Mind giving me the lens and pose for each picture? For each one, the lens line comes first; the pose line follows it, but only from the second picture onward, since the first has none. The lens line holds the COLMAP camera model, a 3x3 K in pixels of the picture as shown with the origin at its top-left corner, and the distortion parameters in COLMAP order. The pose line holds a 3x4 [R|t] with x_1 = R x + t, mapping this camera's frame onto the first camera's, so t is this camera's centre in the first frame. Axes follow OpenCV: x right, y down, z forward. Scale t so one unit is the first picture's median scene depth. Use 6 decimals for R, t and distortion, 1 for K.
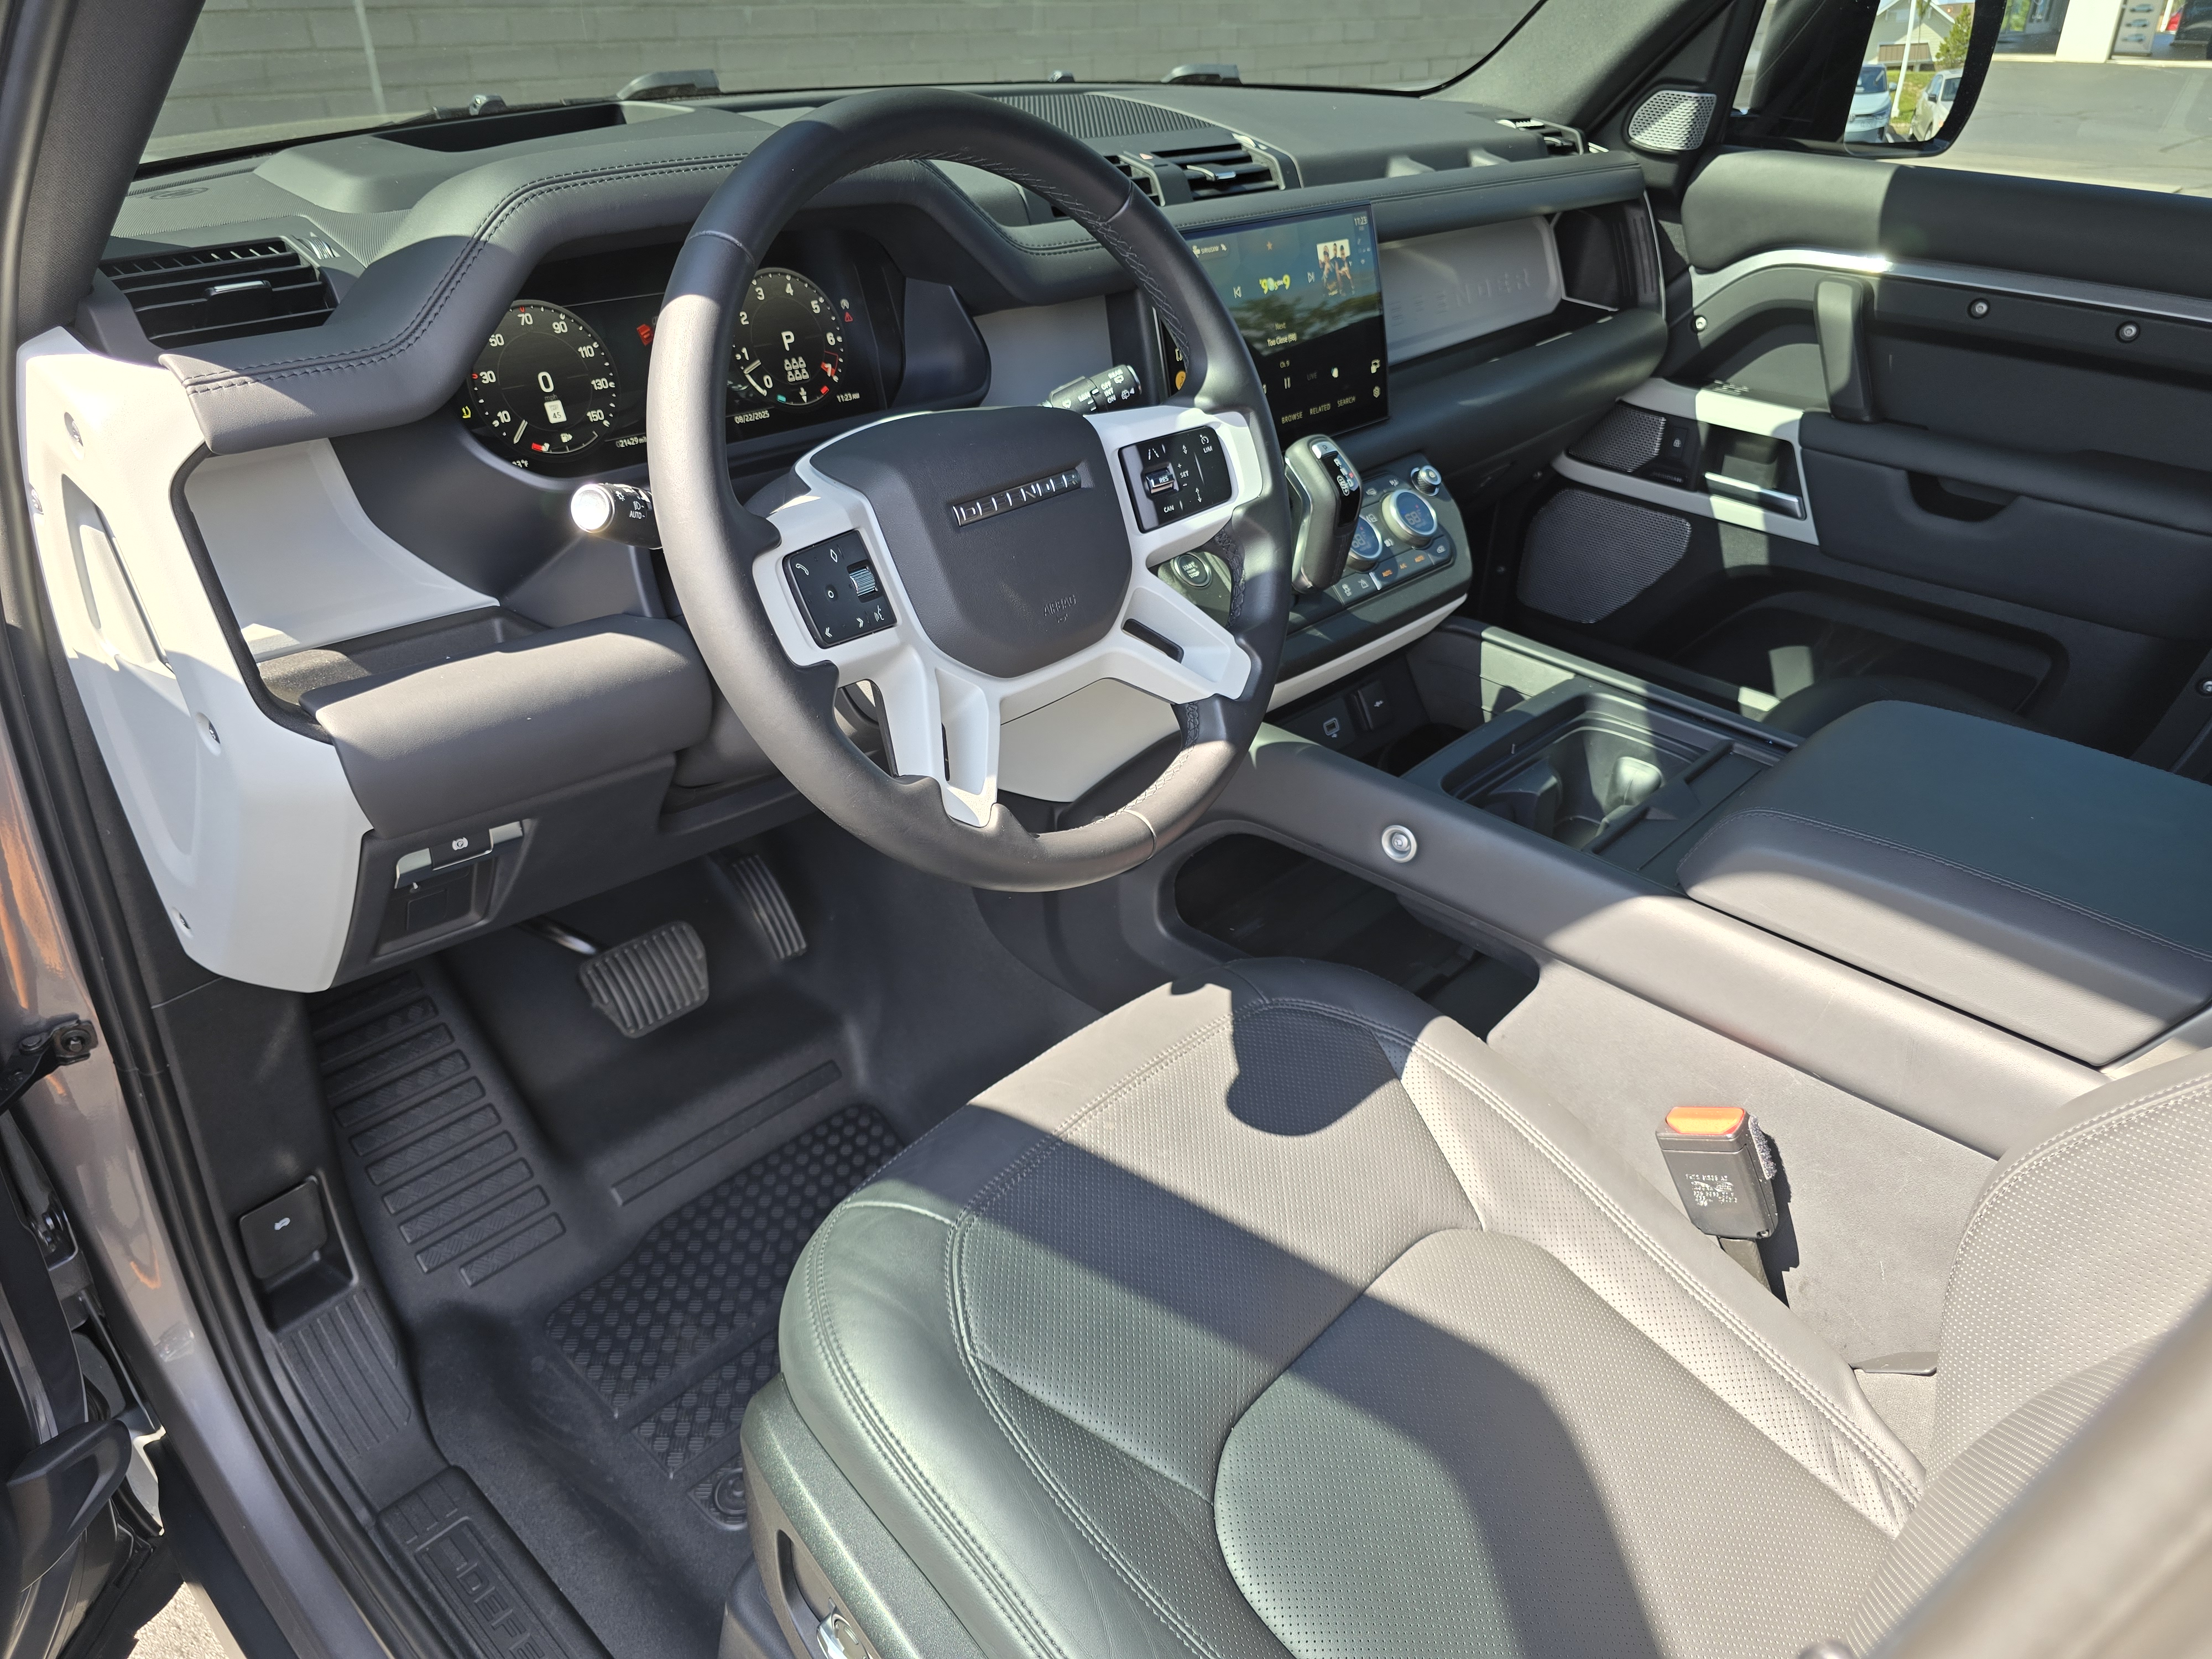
lens RADIAL K [[1508.4, 0, 1092.2], [0, 1508.4, 831.0], [0, 0, 1]] dist [0.042207, -0.048313]
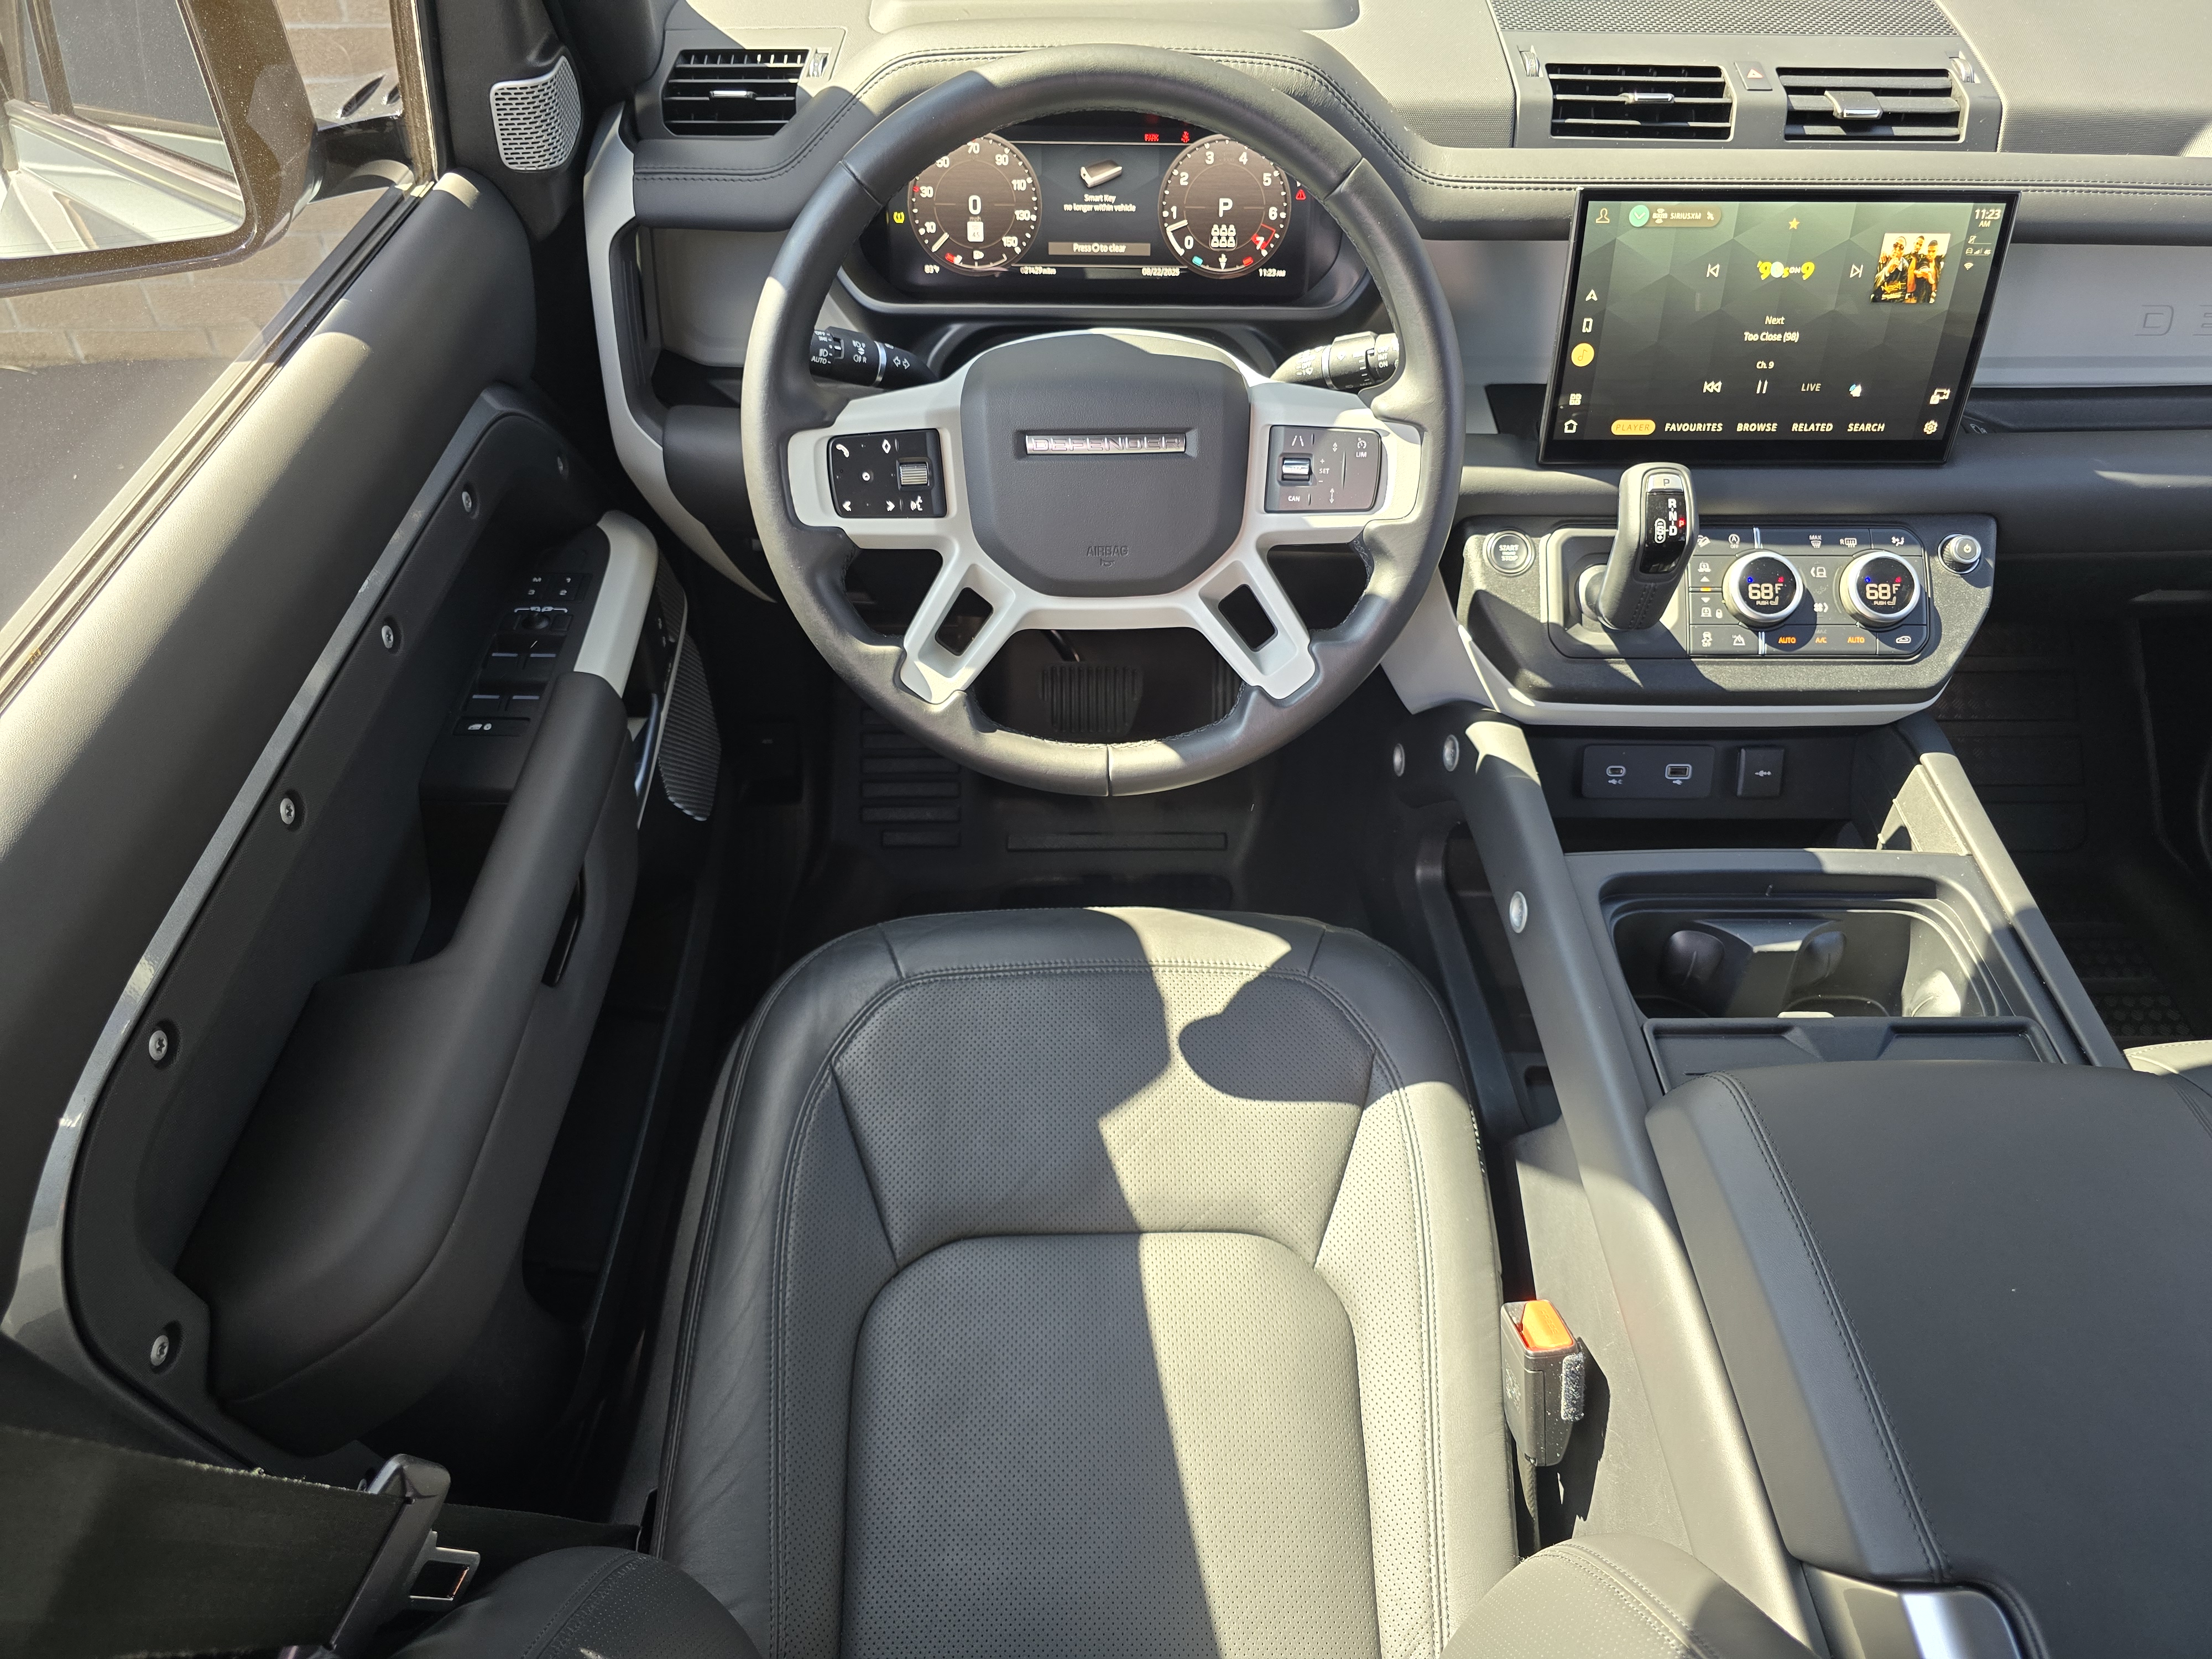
lens RADIAL K [[1508.4, 0, 1118.7], [0, 1508.4, 834.0], [0, 0, 1]] dist [0.042207, -0.048313]
pose [[0.693546, 0.481758, -0.535634, 0.531397], [-0.357506, 0.875657, 0.324677, -0.260616], [0.625447, -0.033686, 0.779539, 0.115181]]
